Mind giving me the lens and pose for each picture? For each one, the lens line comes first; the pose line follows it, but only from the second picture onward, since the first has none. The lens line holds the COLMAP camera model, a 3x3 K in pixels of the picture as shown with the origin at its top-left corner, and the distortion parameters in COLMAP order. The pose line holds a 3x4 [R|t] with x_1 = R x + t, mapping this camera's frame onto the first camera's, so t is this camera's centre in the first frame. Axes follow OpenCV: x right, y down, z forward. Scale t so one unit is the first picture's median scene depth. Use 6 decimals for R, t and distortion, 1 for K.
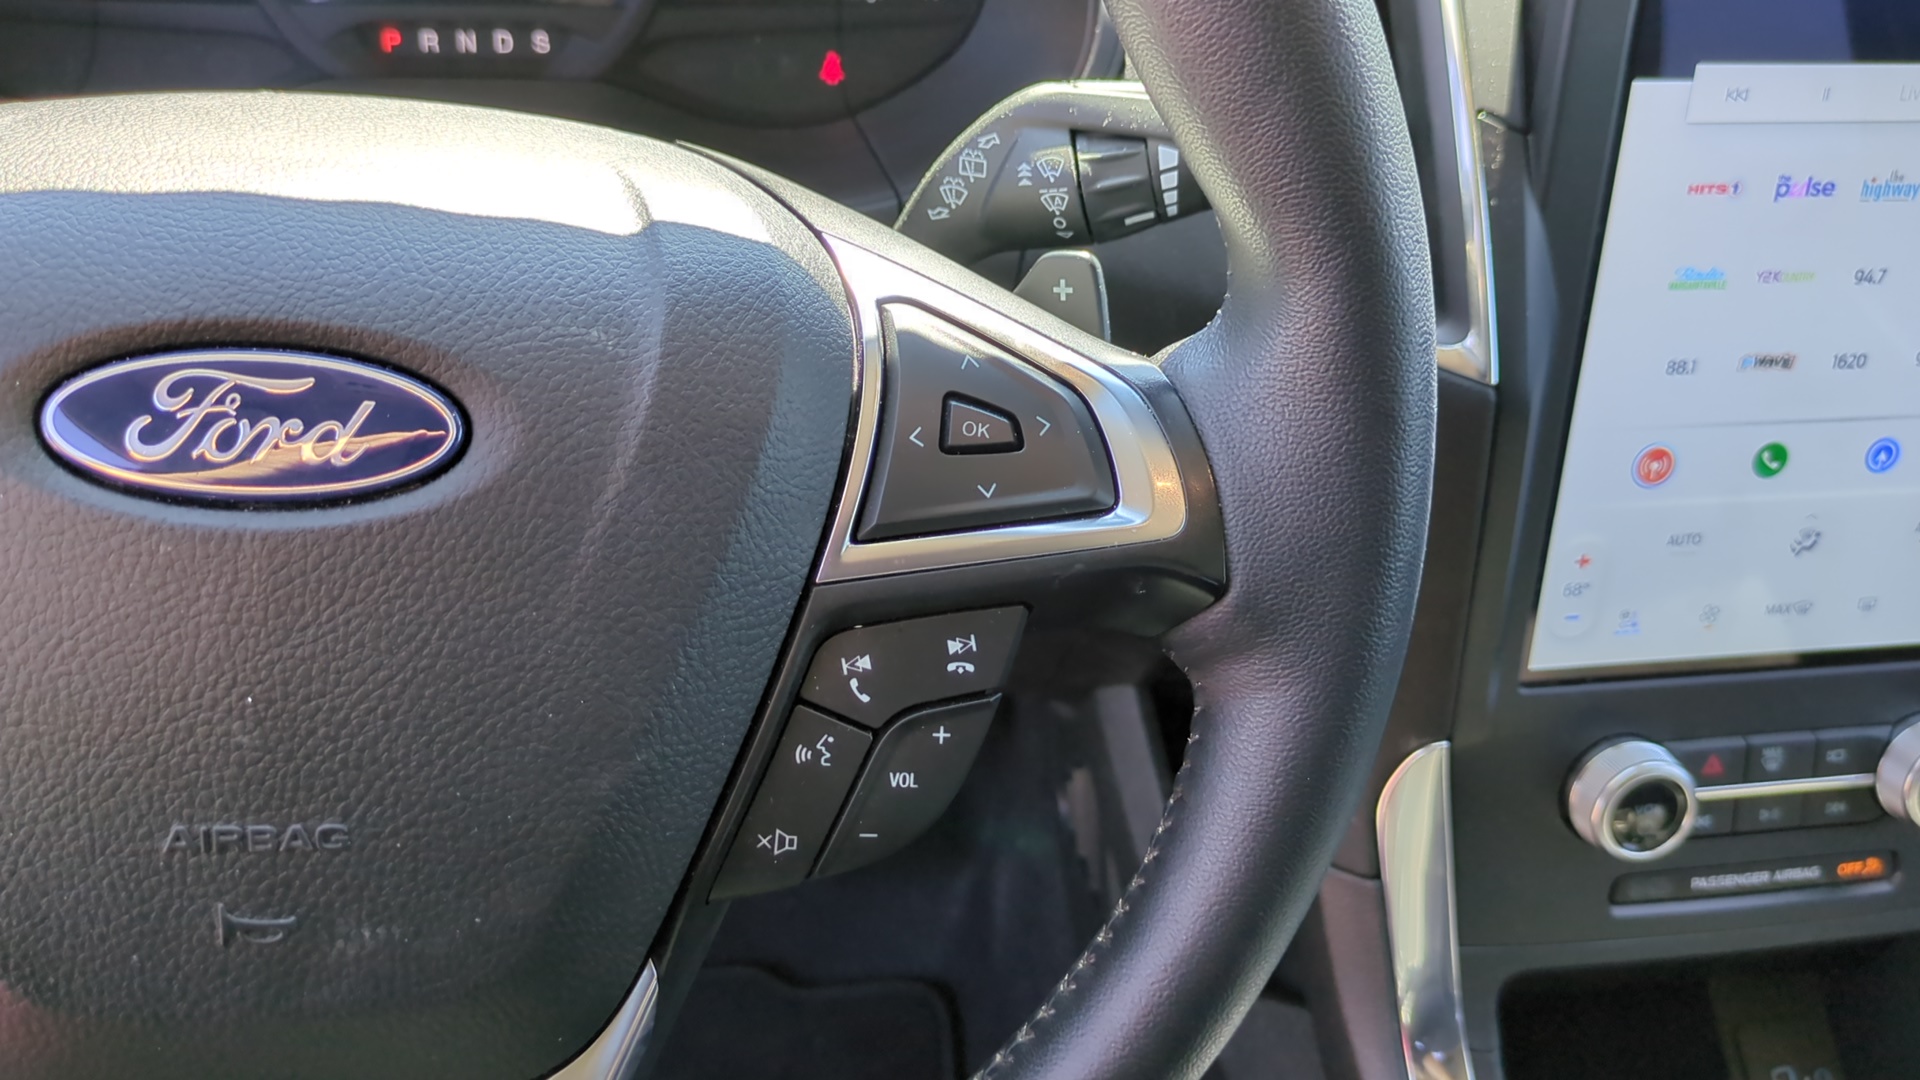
lens RADIAL K [[1640.0, 0, 976.5], [0, 1640.0, 545.5], [0, 0, 1]] dist [0.038204, -0.097234]
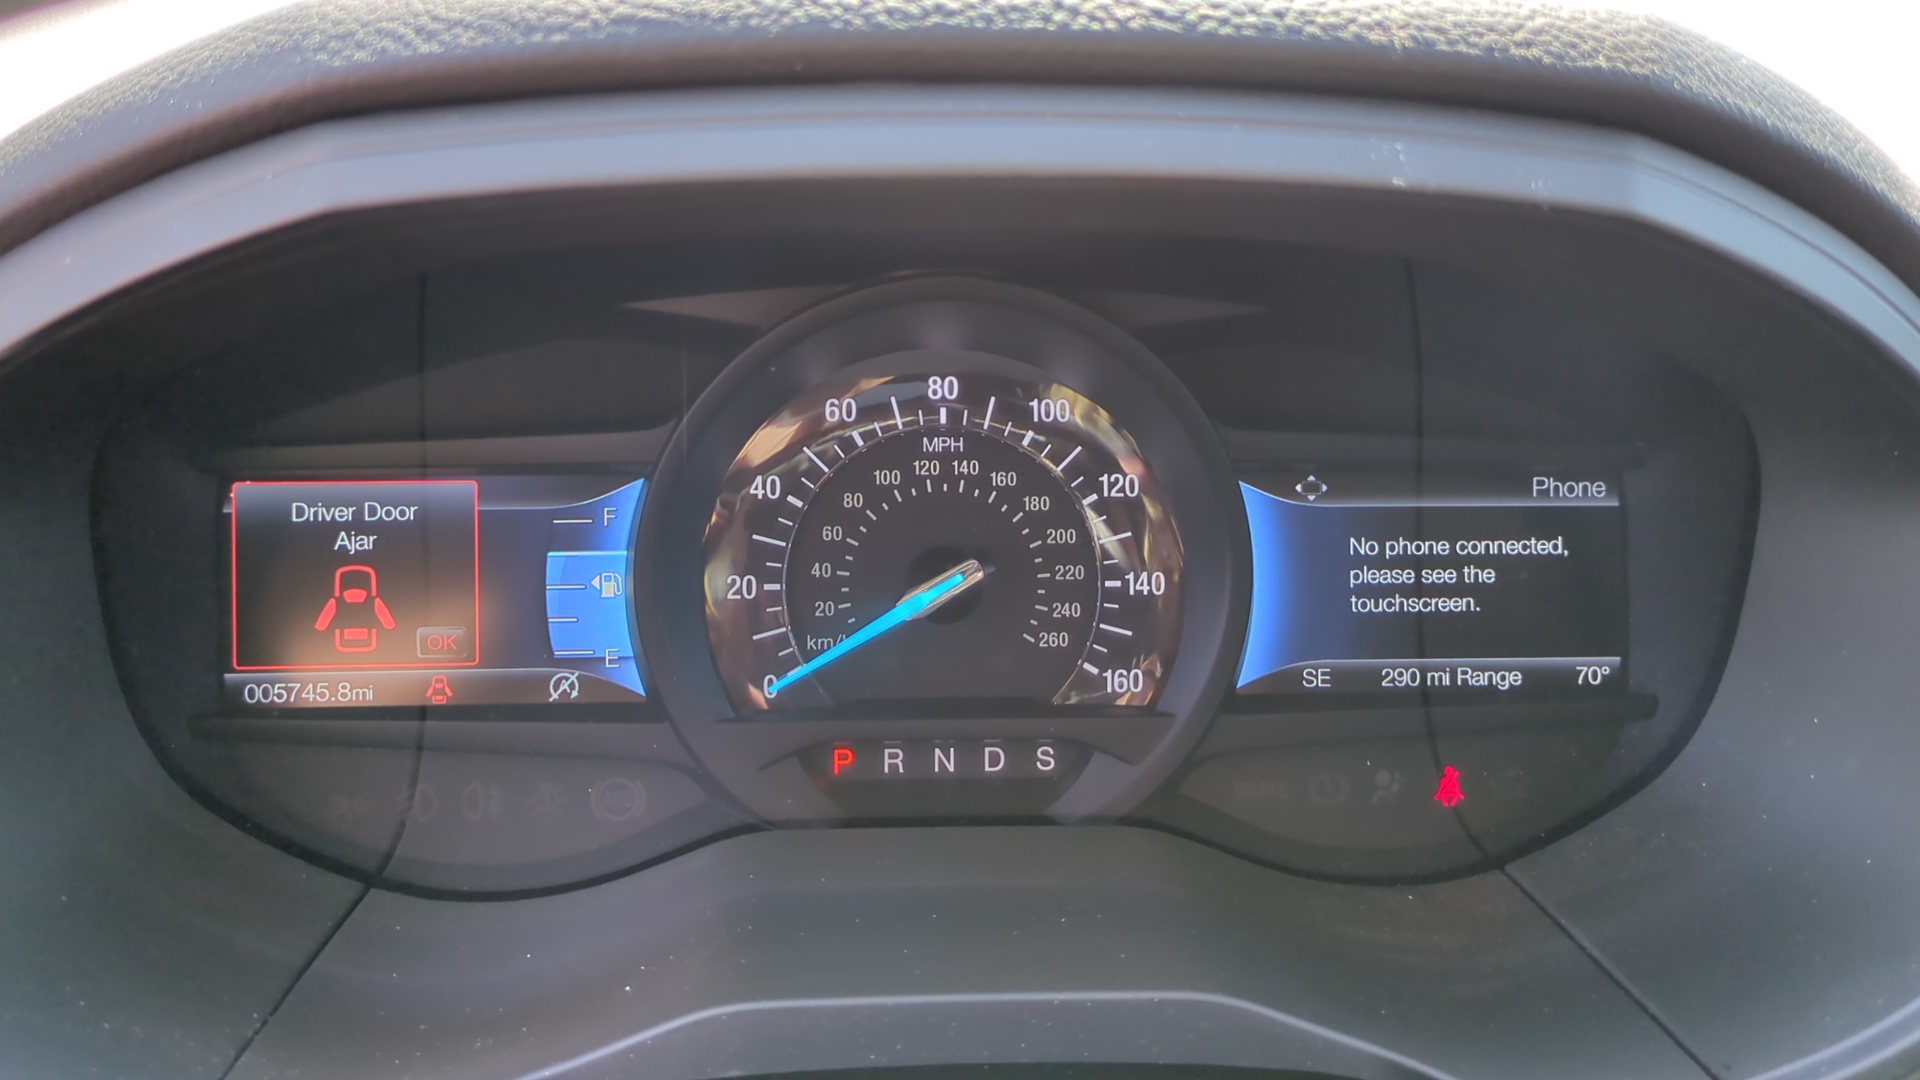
lens RADIAL K [[1581.4, 0, 970.7], [0, 1581.4, 551.1], [0, 0, 1]] dist [0.059291, -0.027695]
pose [[0.993721, -0.009377, -0.111491, -0.414189], [-0.021074, 0.962958, -0.268827, -0.392565], [0.109882, 0.269489, 0.956714, 0.606416]]
